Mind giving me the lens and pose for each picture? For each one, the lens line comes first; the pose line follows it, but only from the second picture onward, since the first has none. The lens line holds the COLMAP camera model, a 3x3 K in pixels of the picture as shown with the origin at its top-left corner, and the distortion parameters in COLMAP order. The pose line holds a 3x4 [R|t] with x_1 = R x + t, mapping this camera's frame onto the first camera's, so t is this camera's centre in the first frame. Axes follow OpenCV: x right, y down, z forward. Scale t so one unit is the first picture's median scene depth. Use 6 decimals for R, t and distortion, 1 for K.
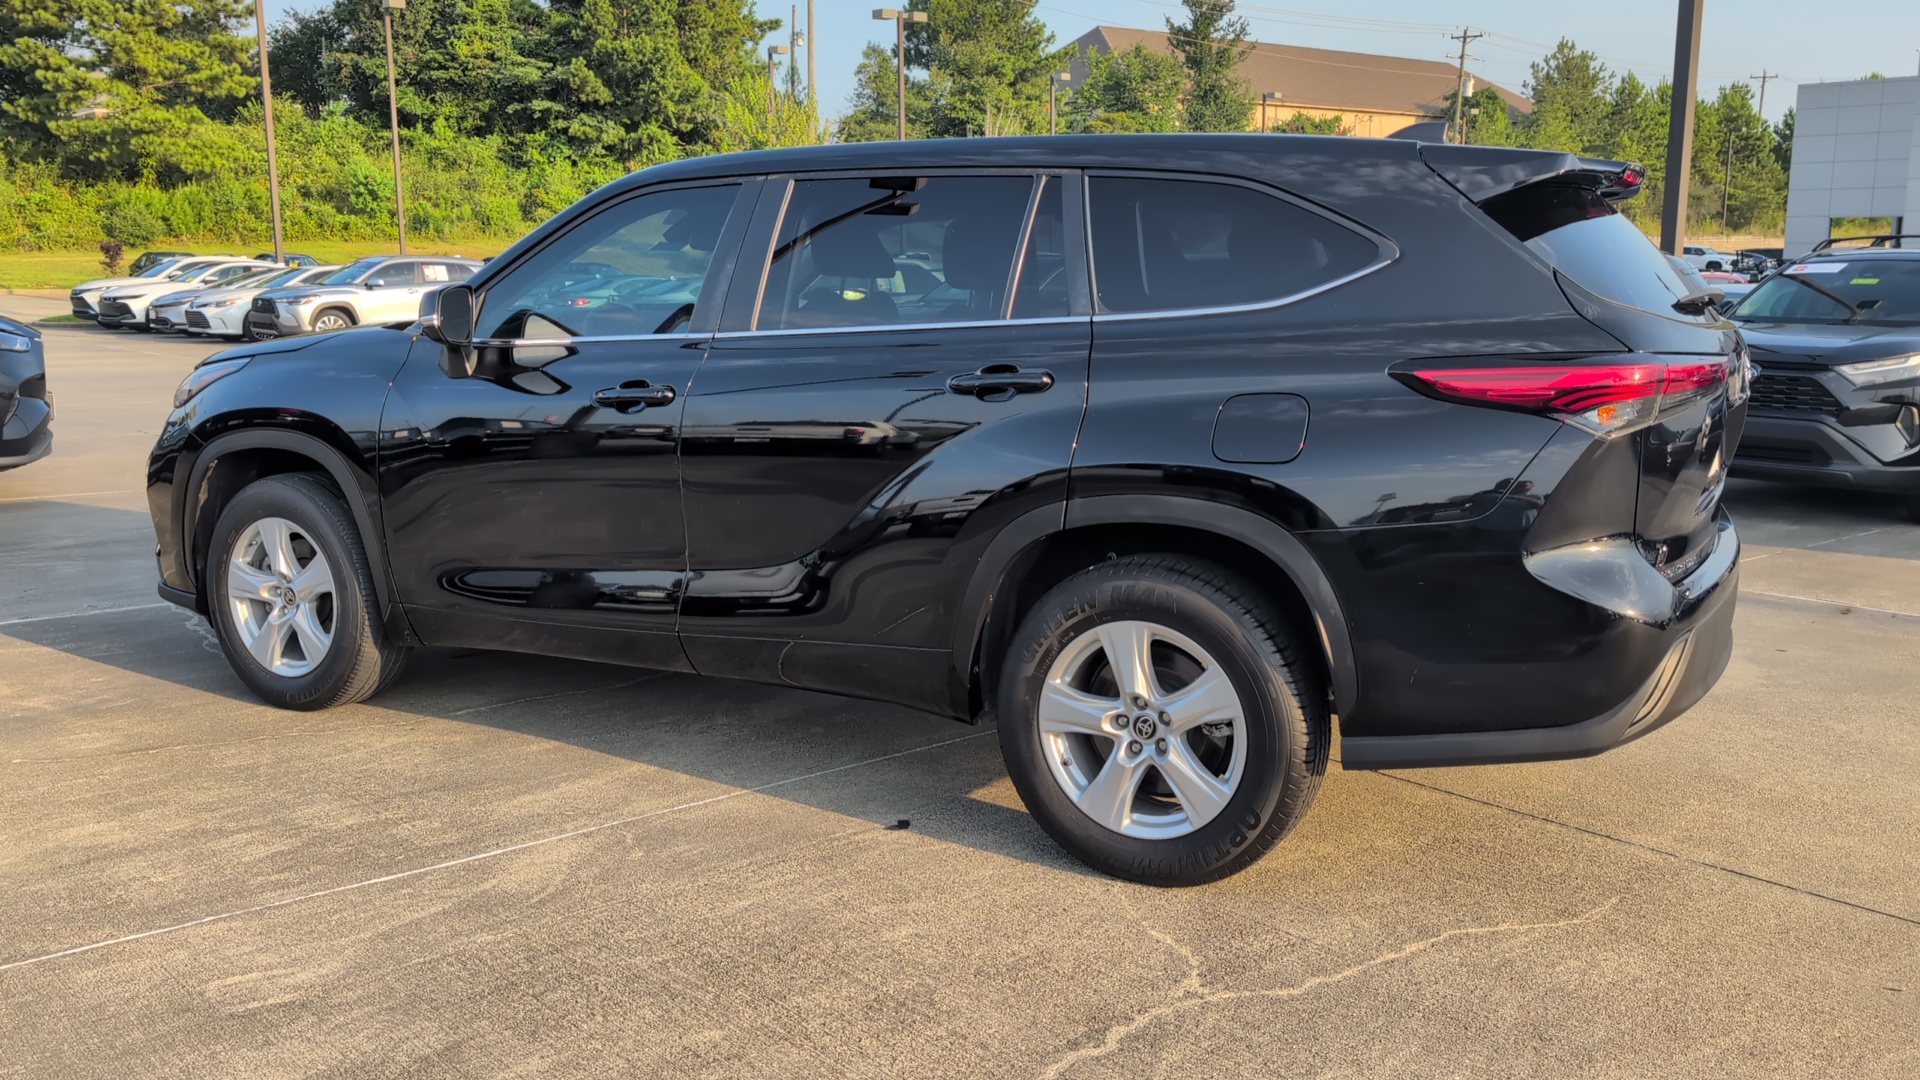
lens RADIAL K [[1619.3, 0, 966.7], [0, 1619.3, 520.3], [0, 0, 1]] dist [0.027494, -0.046390]
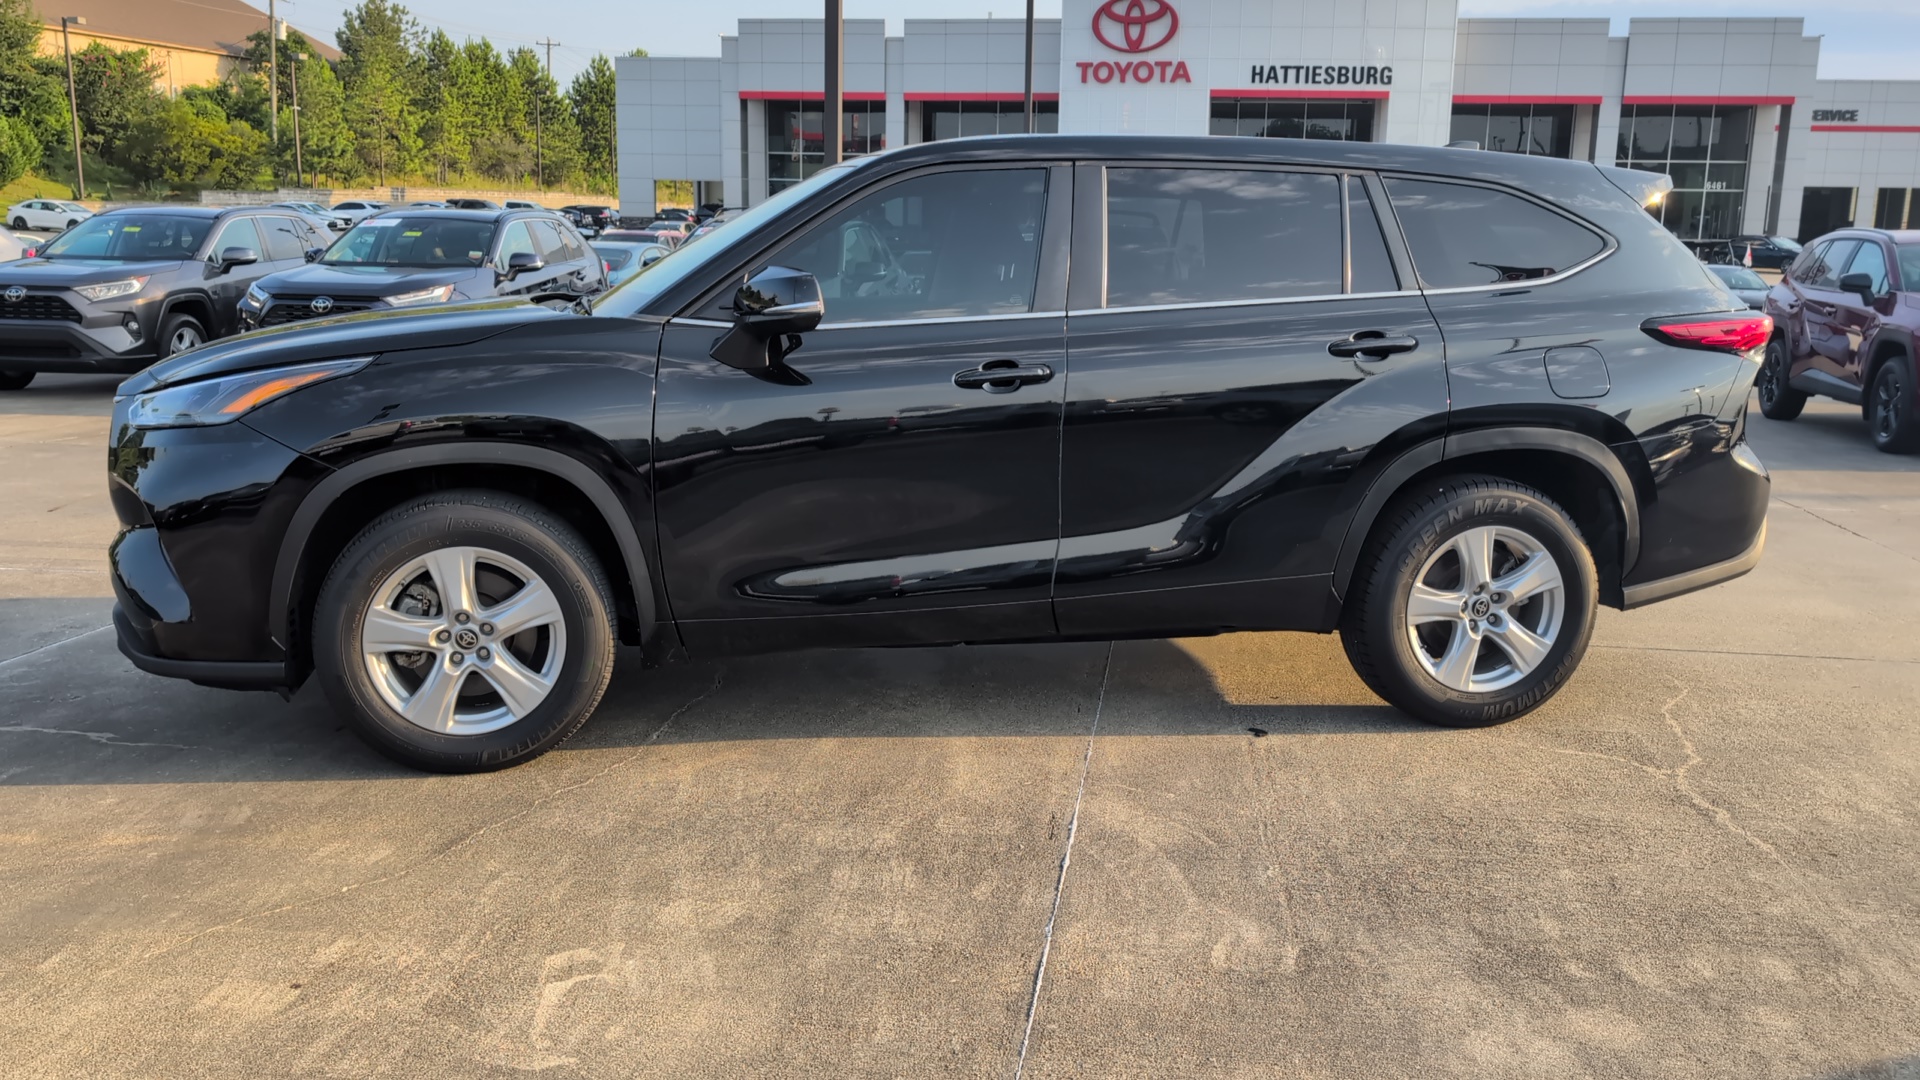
lens RADIAL K [[1619.3, 0, 963.3], [0, 1619.3, 559.5], [0, 0, 1]] dist [0.027494, -0.046390]
pose [[0.760576, -0.124557, 0.637189, -1.019926], [0.088368, 0.992152, 0.088465, -0.061928], [-0.643207, -0.010977, 0.765614, 0.267474]]
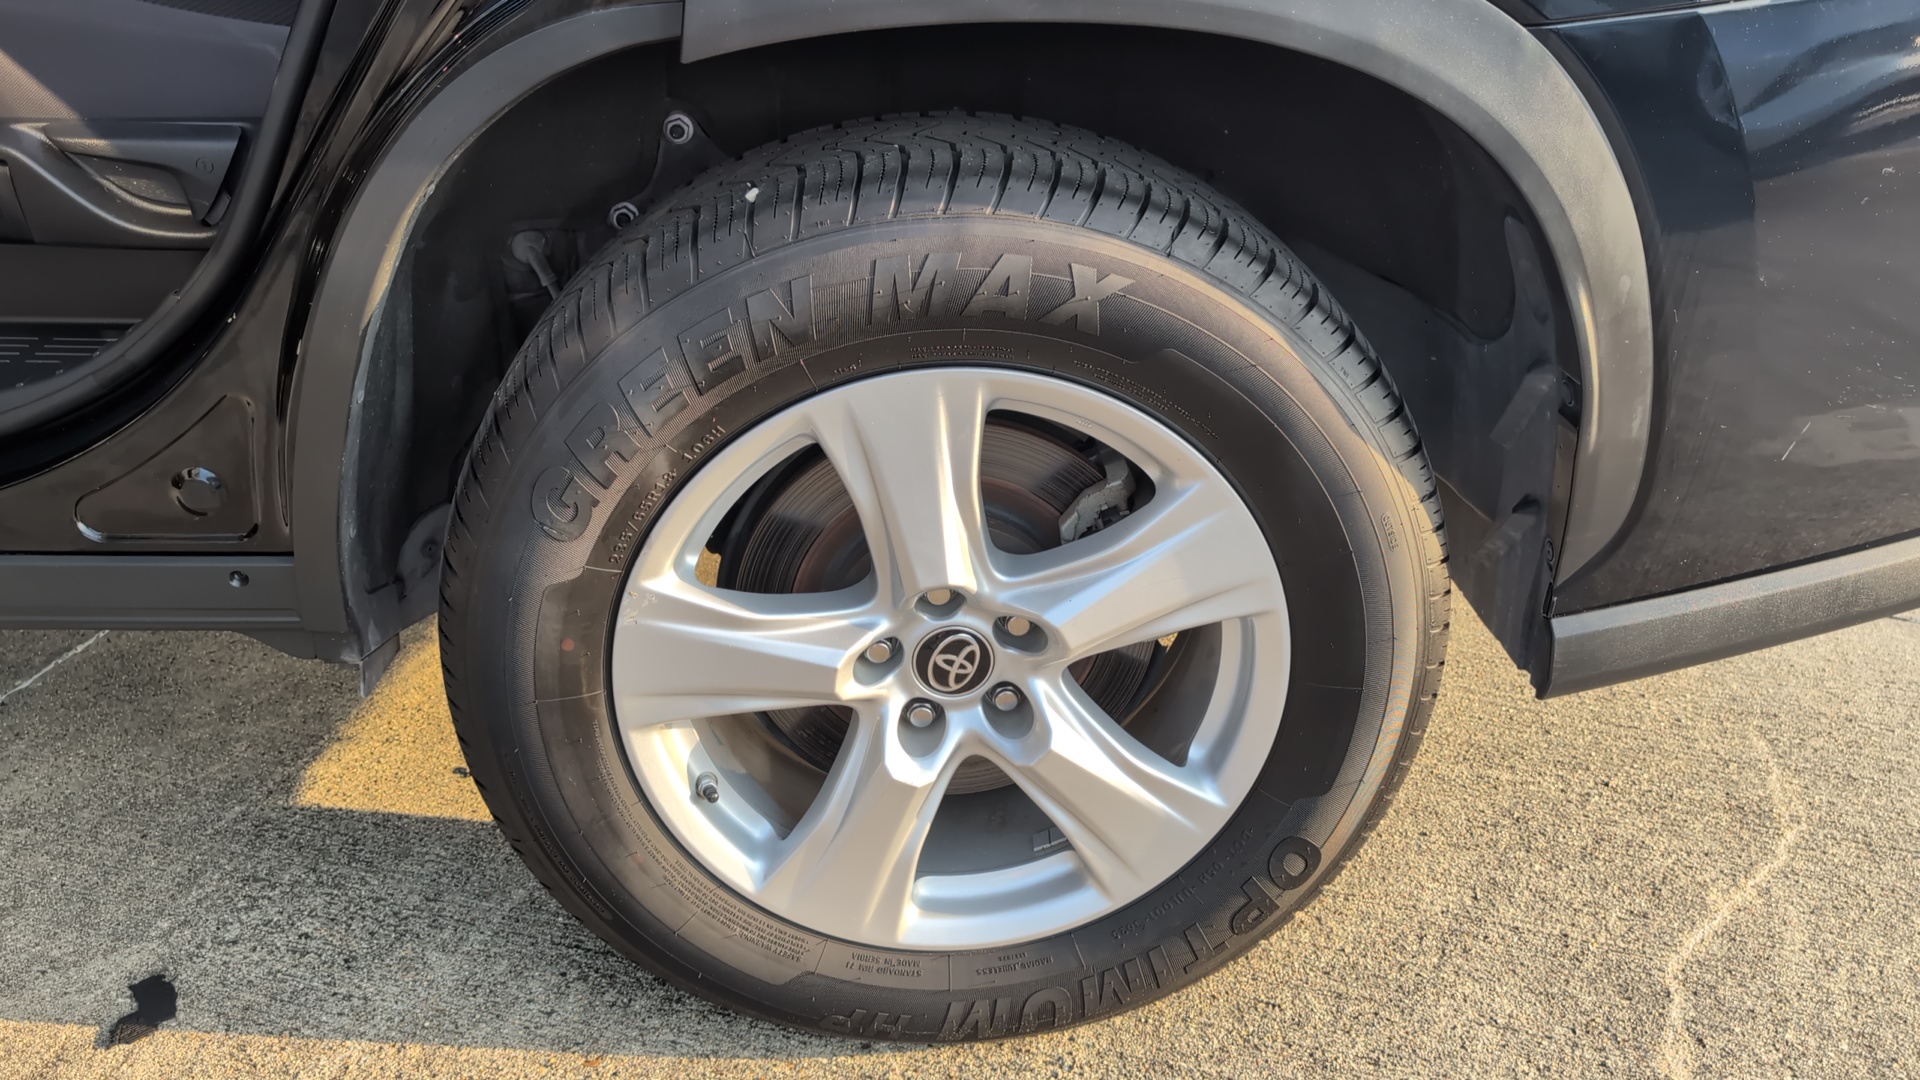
lens RADIAL K [[1619.3, 0, 974.0], [0, 1619.3, 547.4], [0, 0, 1]] dist [0.027494, -0.046390]
pose [[0.842184, -0.219194, 0.492626, -0.045817], [0.043460, 0.938263, 0.343181, -0.009116], [-0.537436, -0.267612, 0.799716, 0.728771]]
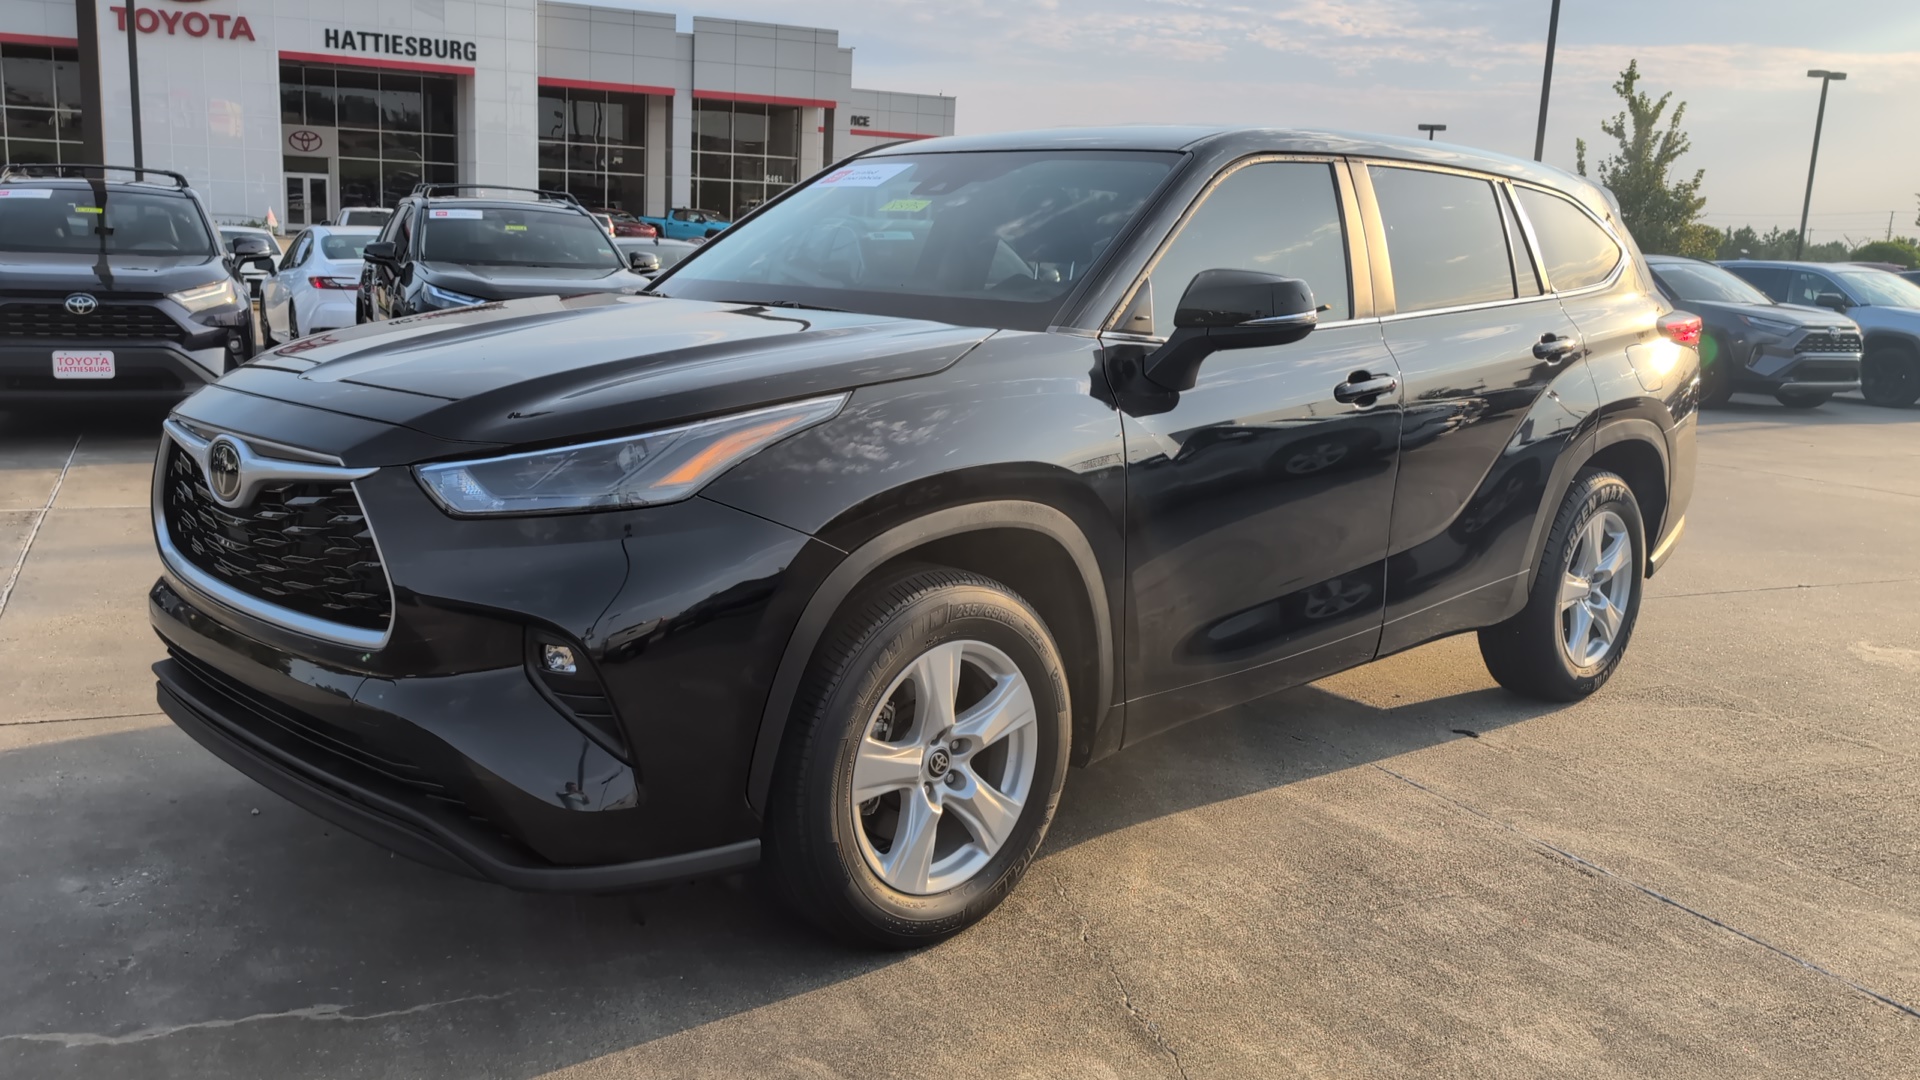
lens RADIAL K [[1619.3, 0, 960.8], [0, 1619.3, 533.1], [0, 0, 1]] dist [0.027494, -0.046390]
pose [[0.275646, -0.167721, 0.946514, -1.352124], [0.106429, 0.983932, 0.143357, -0.177953], [-0.955349, 0.061221, 0.289067, 1.097386]]
